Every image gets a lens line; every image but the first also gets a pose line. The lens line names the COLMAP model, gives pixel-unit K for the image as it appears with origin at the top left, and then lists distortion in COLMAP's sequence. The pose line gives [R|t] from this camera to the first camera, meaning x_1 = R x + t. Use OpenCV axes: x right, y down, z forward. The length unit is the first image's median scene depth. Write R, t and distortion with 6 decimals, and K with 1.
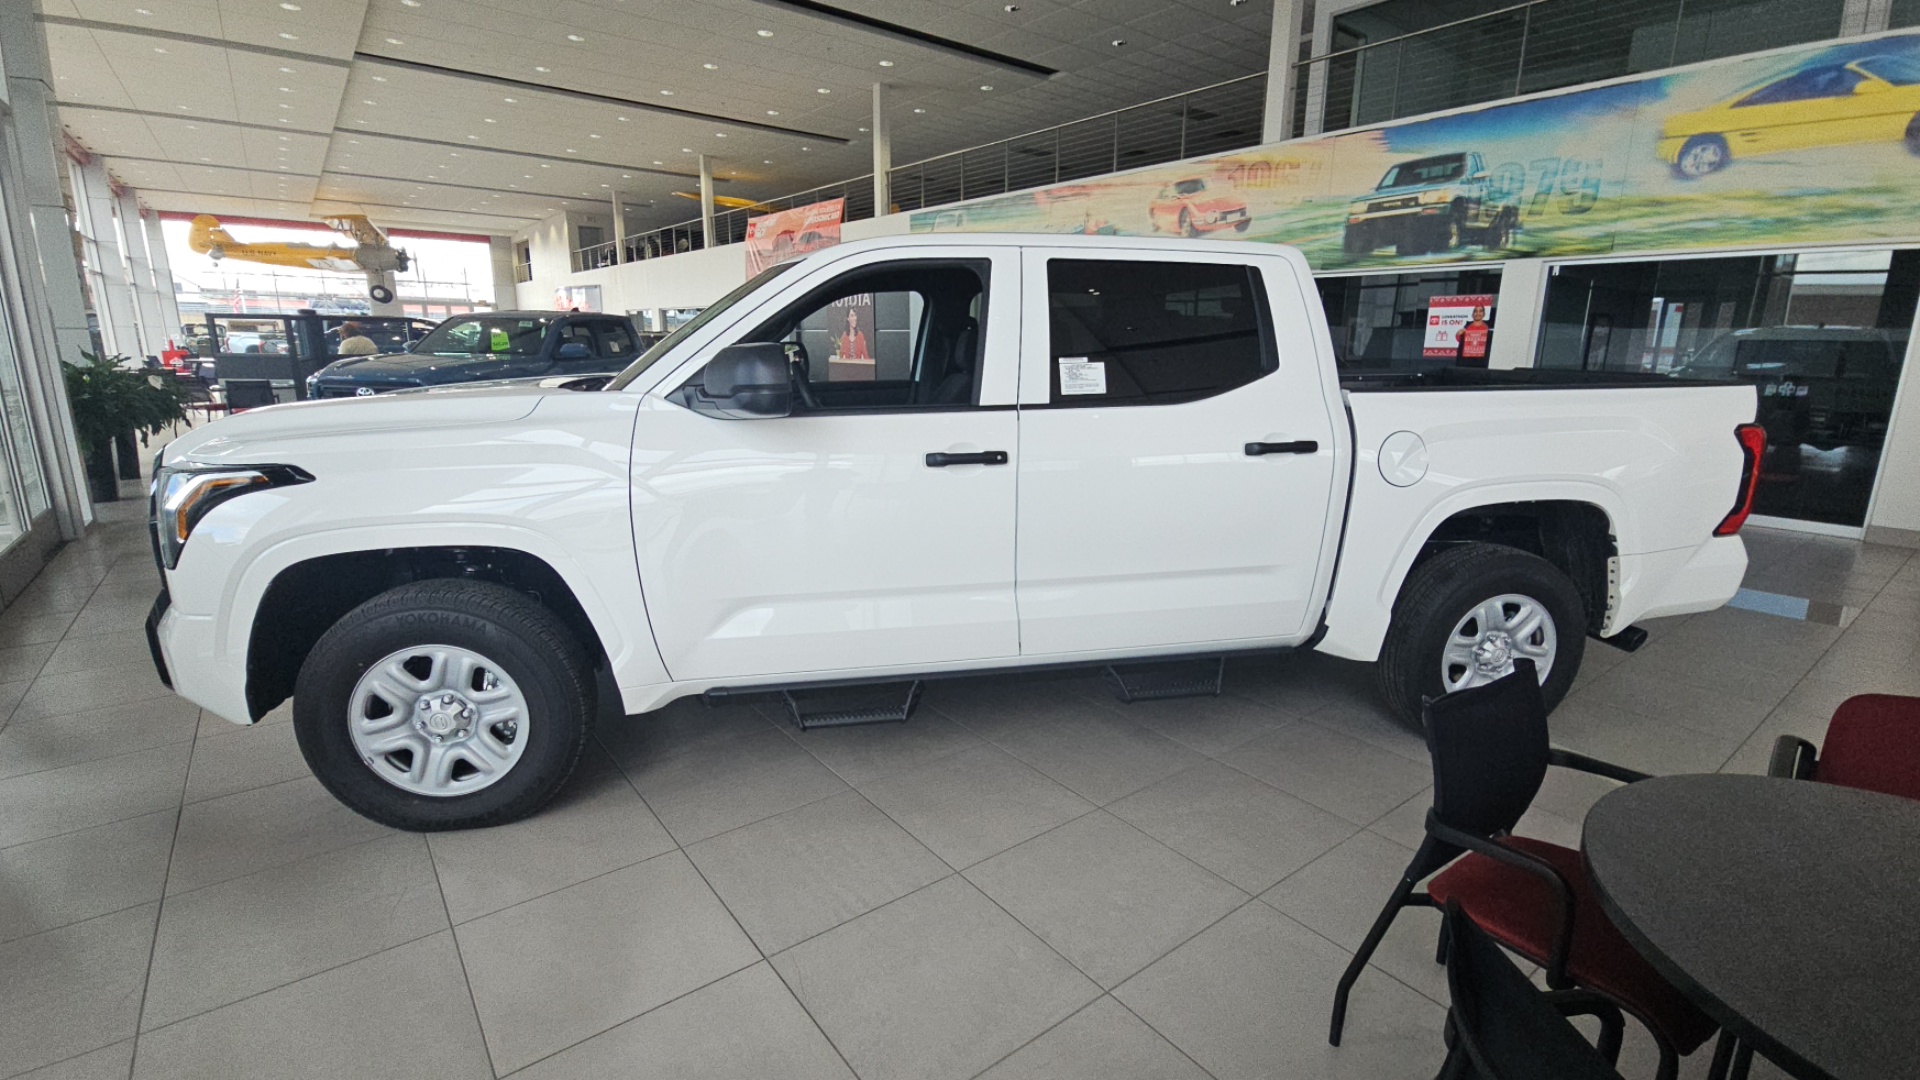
lens RADIAL K [[867.3, 0, 968.0], [0, 867.3, 541.3], [0, 0, 1]] dist [0.002139, -0.005745]
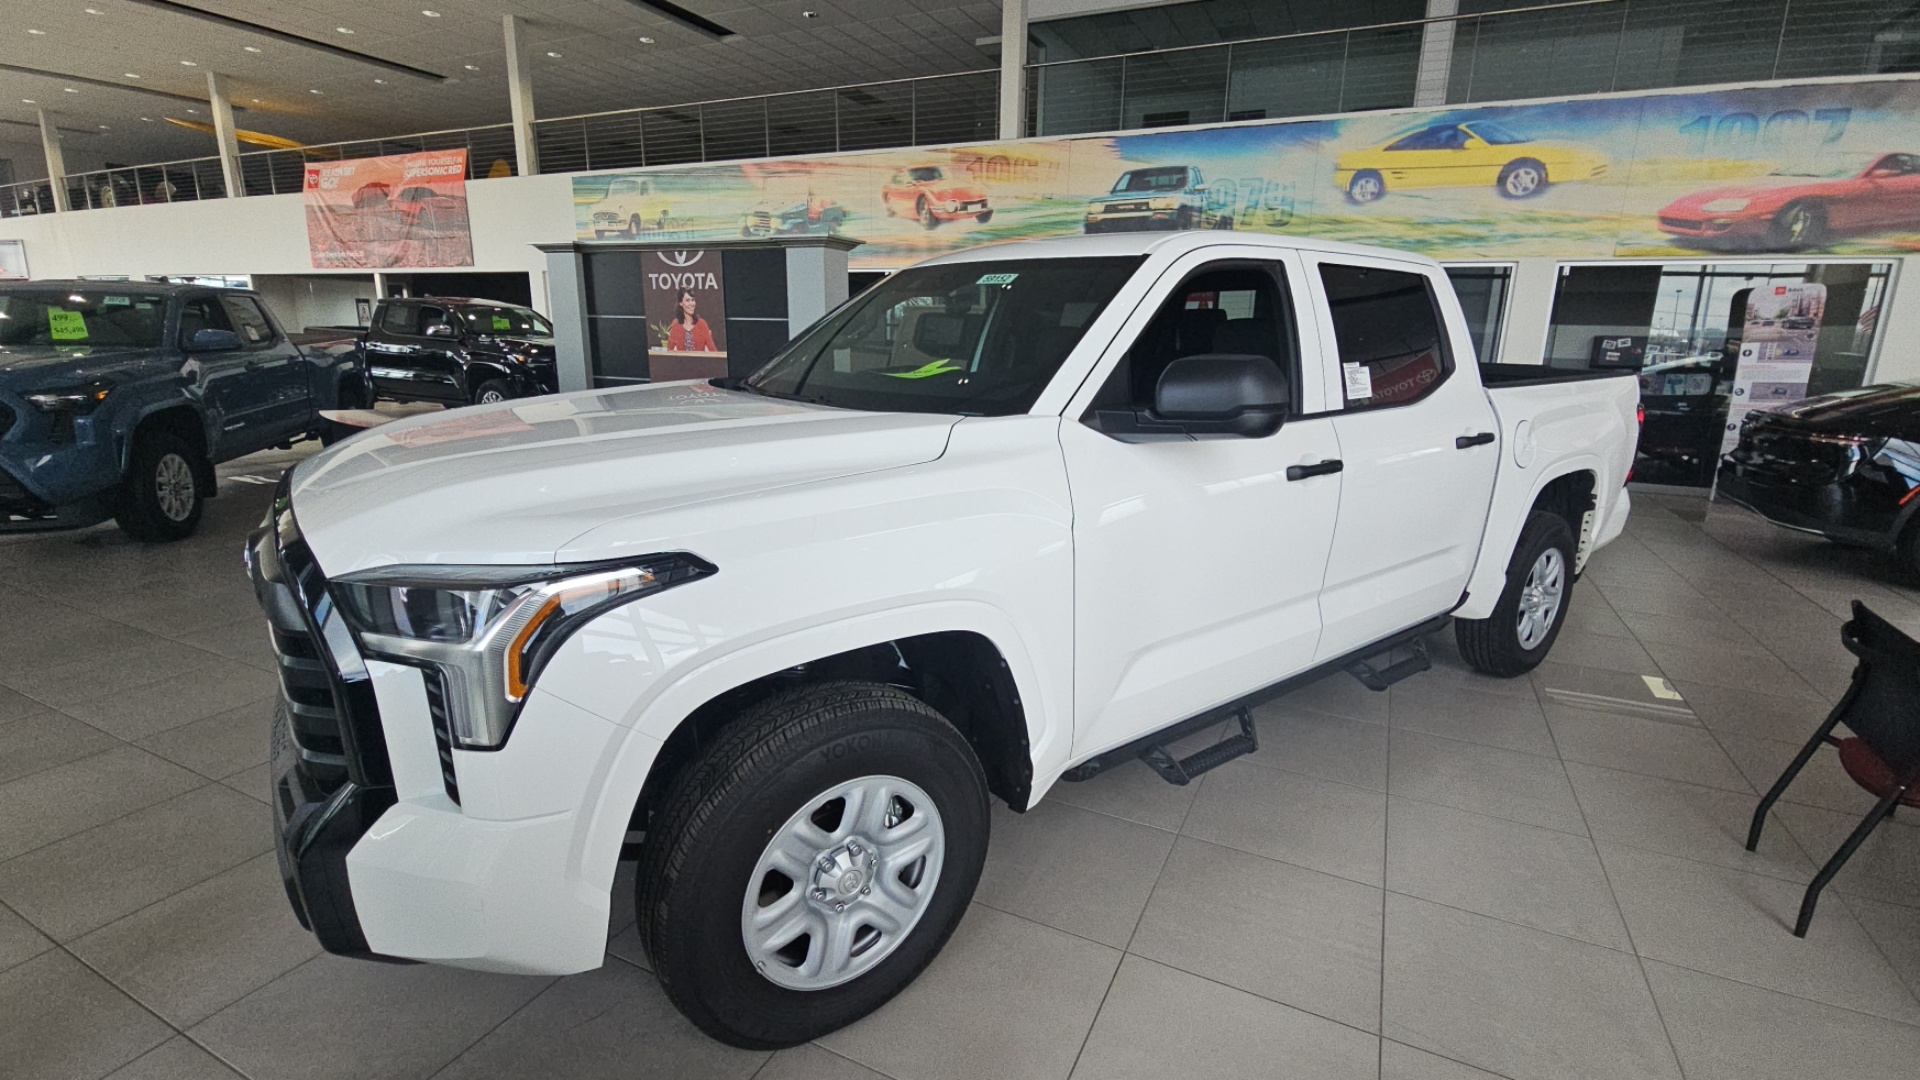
lens RADIAL K [[867.3, 0, 967.3], [0, 867.3, 548.2], [0, 0, 1]] dist [0.002139, -0.005745]
pose [[0.893449, -0.104603, 0.436816, -0.247537], [0.092256, 0.994506, 0.049454, -0.029185], [-0.439589, -0.003886, 0.898191, 0.095053]]
